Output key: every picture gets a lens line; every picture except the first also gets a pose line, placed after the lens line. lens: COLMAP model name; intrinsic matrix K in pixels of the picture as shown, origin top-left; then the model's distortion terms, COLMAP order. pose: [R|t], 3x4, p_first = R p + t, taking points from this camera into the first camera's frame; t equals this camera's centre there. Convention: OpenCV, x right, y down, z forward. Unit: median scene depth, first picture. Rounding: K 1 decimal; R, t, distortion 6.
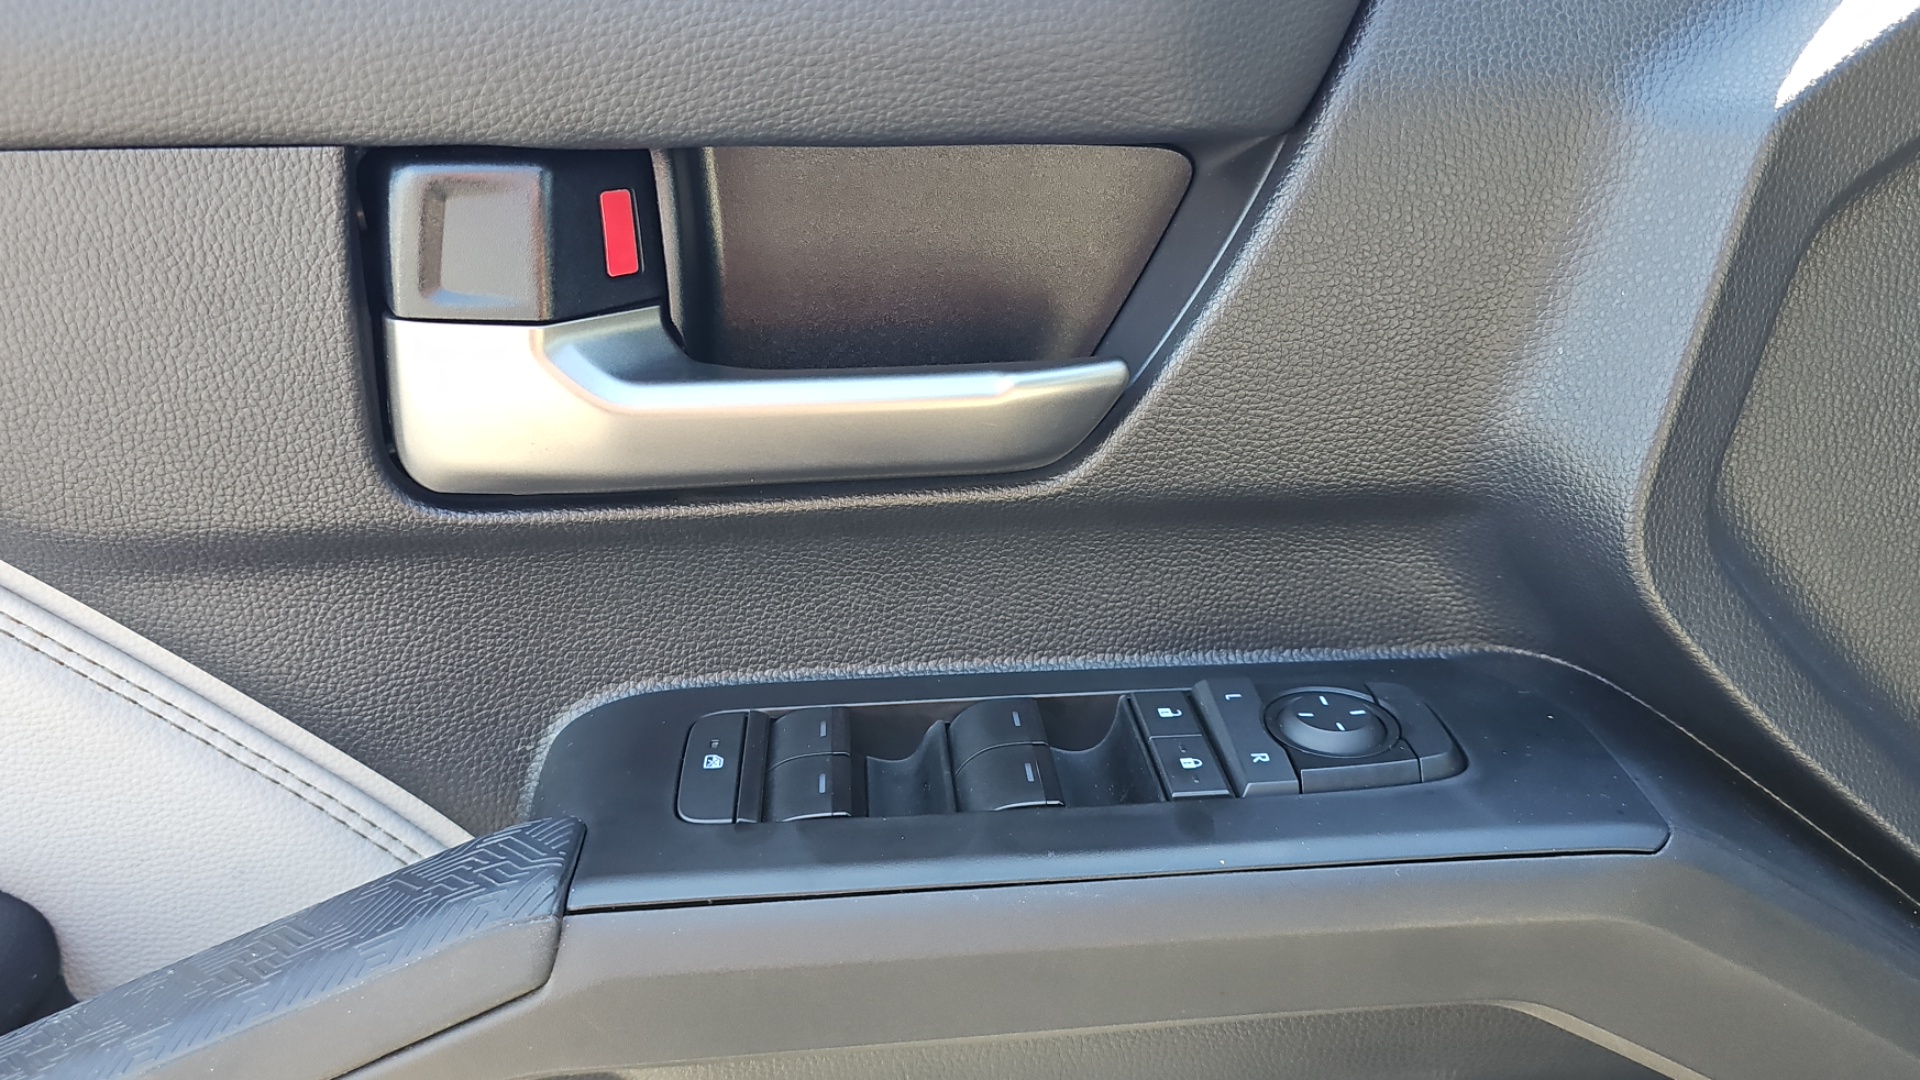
lens RADIAL K [[1398.0, 0, 960.0], [0, 1398.0, 540.0], [0, 0, 1]] dist [0.055972, -0.056190]
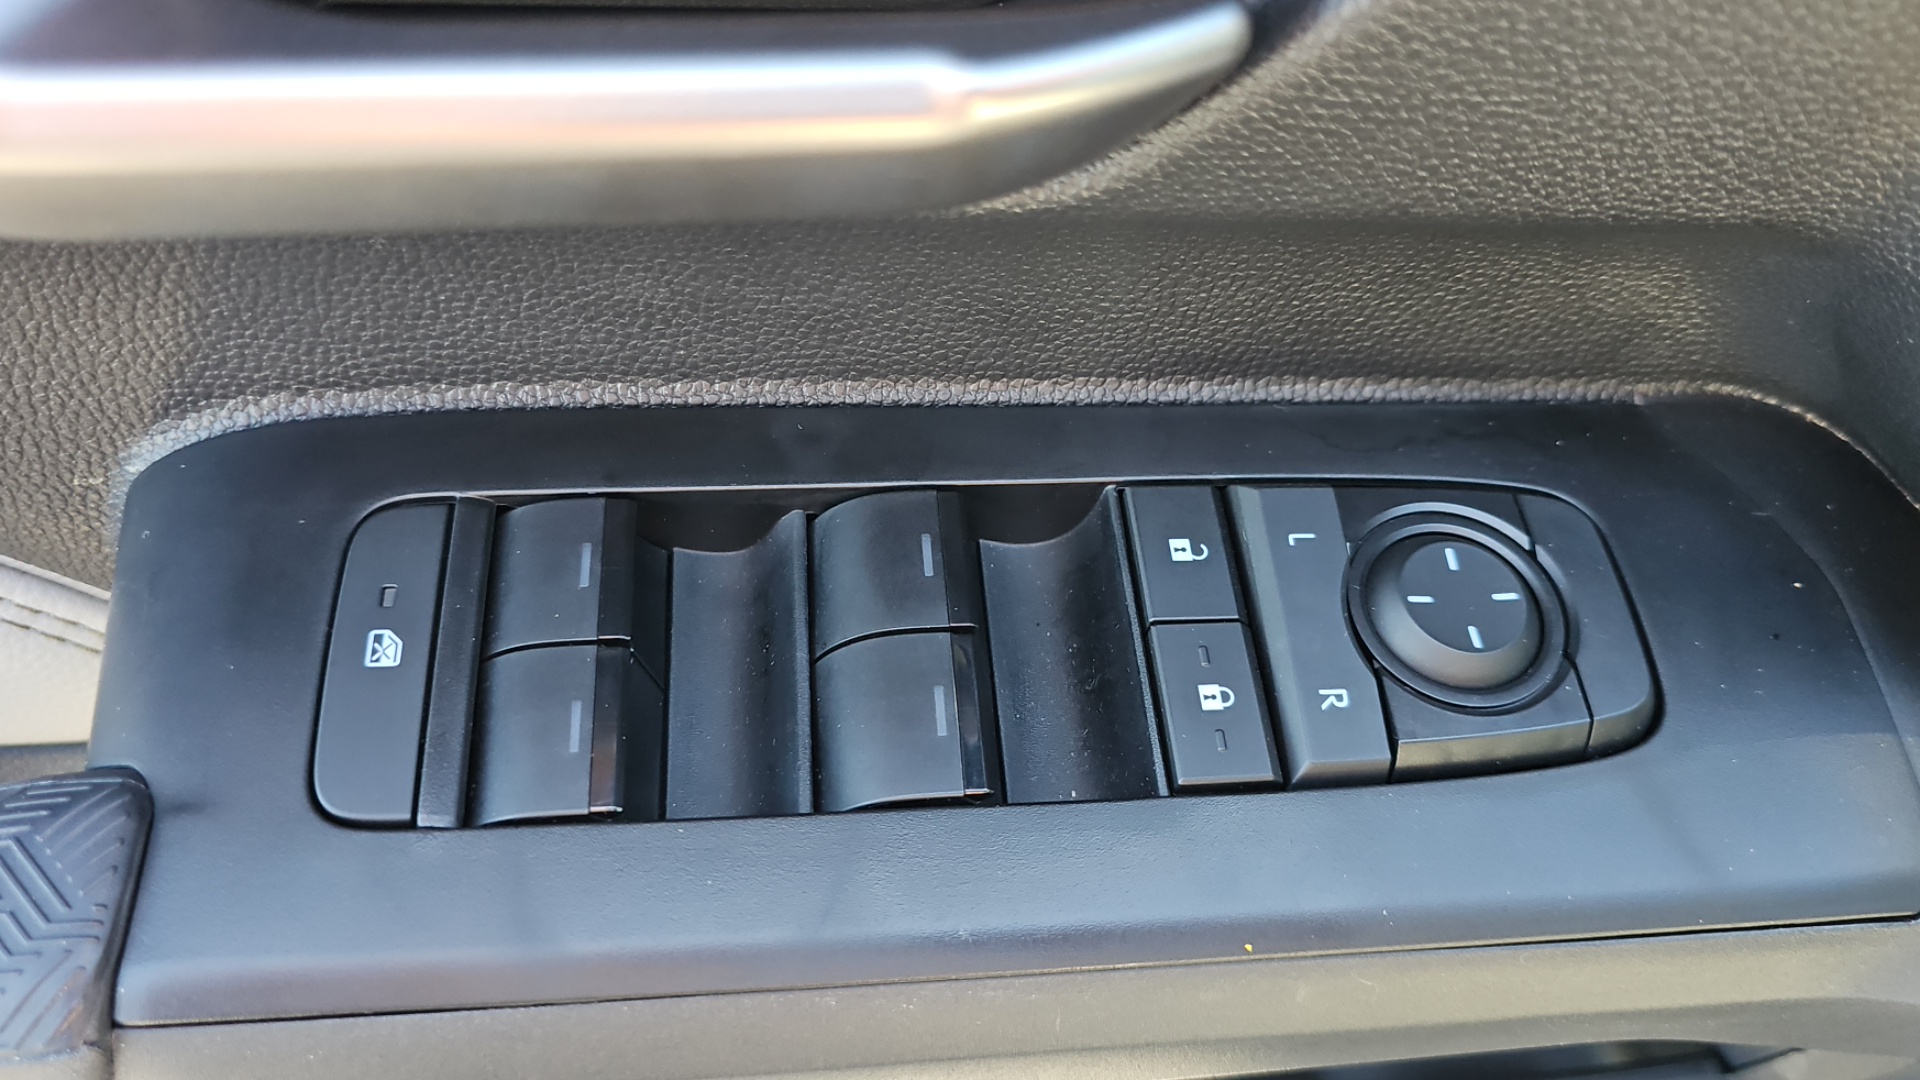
lens RADIAL K [[1448.6, 0, 960.0], [0, 1448.6, 540.0], [0, 0, 1]] dist [0.076727, -0.380054]
pose [[0.995354, 0.049678, 0.082478, 0.003746], [-0.087807, 0.819783, 0.565902, -0.205531], [-0.039502, -0.570515, 0.820337, 0.484074]]
